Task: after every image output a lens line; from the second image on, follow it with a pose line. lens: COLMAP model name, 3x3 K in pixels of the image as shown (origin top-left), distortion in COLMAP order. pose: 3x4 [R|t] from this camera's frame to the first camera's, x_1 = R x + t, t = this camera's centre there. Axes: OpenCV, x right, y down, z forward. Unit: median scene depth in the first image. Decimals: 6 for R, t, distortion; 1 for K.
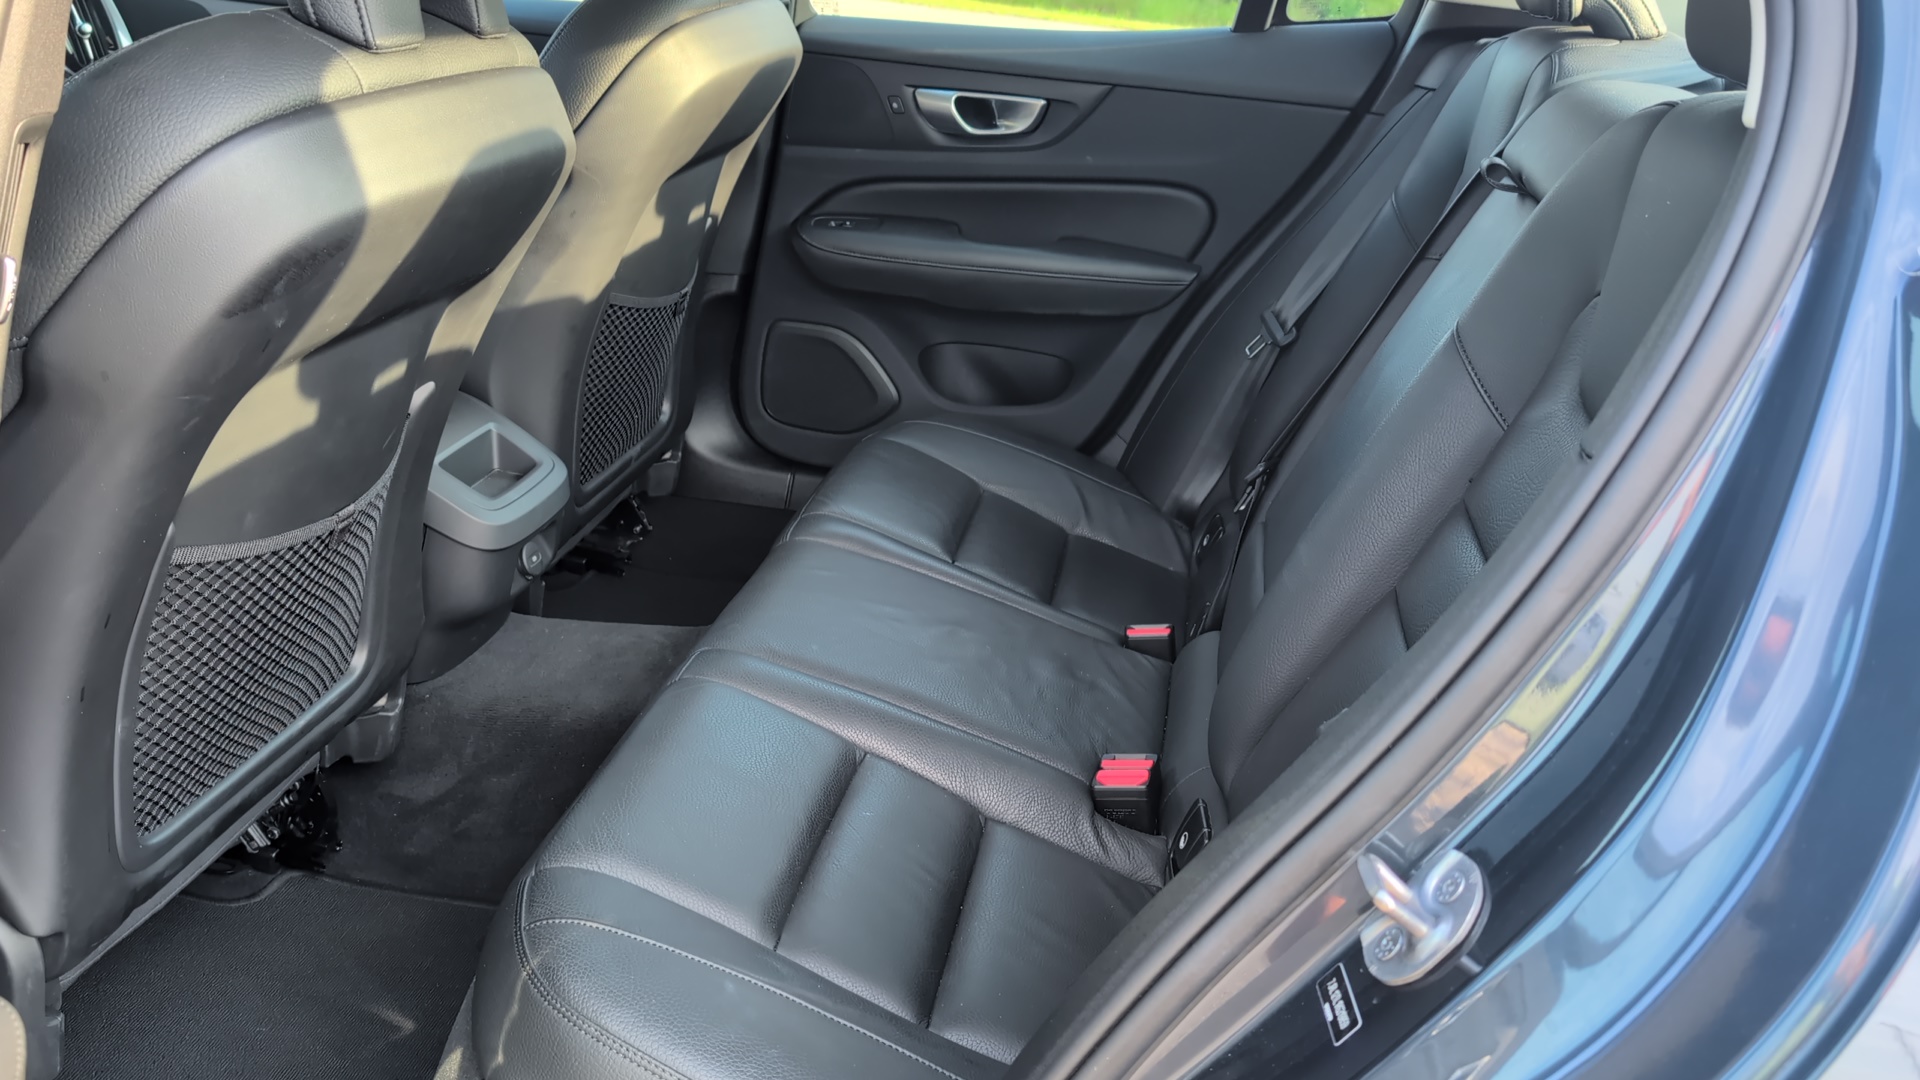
lens RADIAL K [[1638.9, 0, 967.3], [0, 1638.9, 543.1], [0, 0, 1]] dist [0.014260, -0.006537]
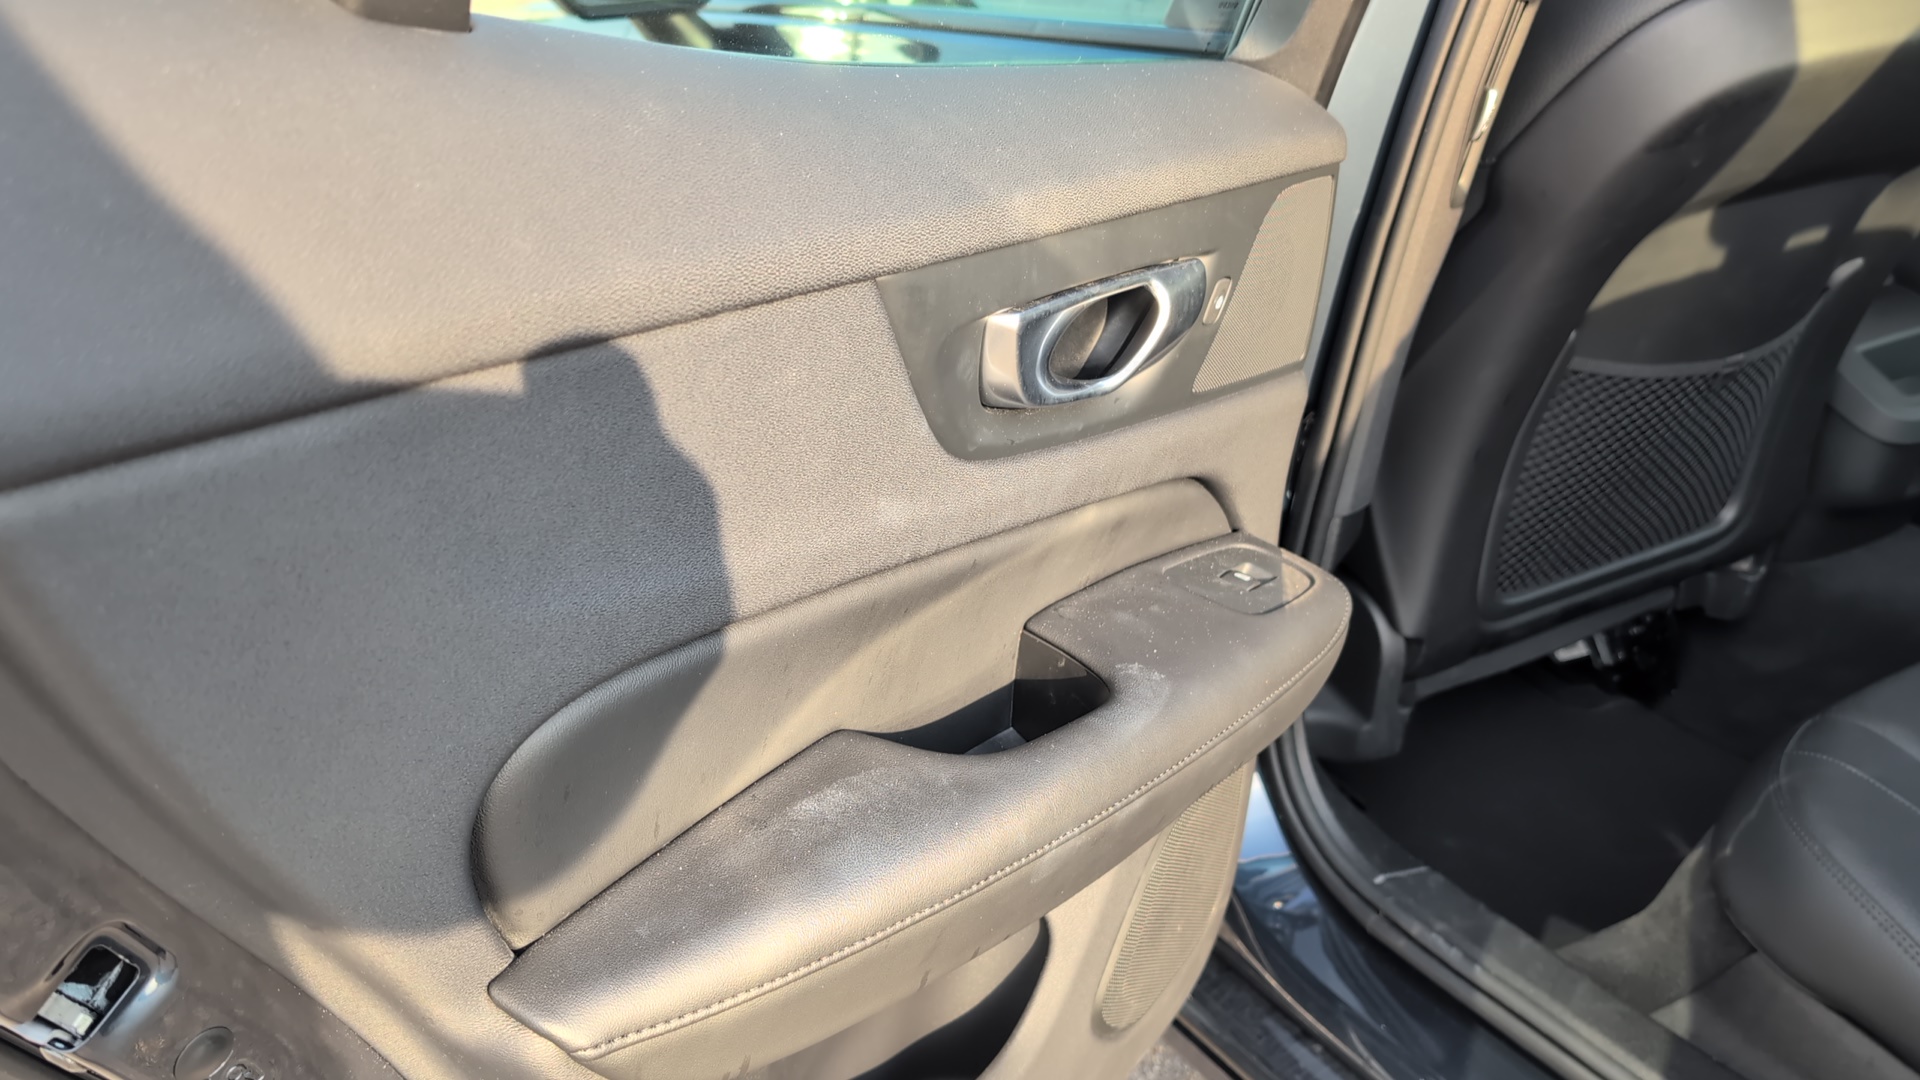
lens RADIAL K [[1638.9, 0, 967.3], [0, 1638.9, 543.1], [0, 0, 1]] dist [0.014260, -0.006537]
pose [[0.644160, 0.227875, -0.730158, 0.128682], [-0.196436, 0.971860, 0.130008, 0.061434], [0.739236, 0.059683, 0.670796, -0.116383]]
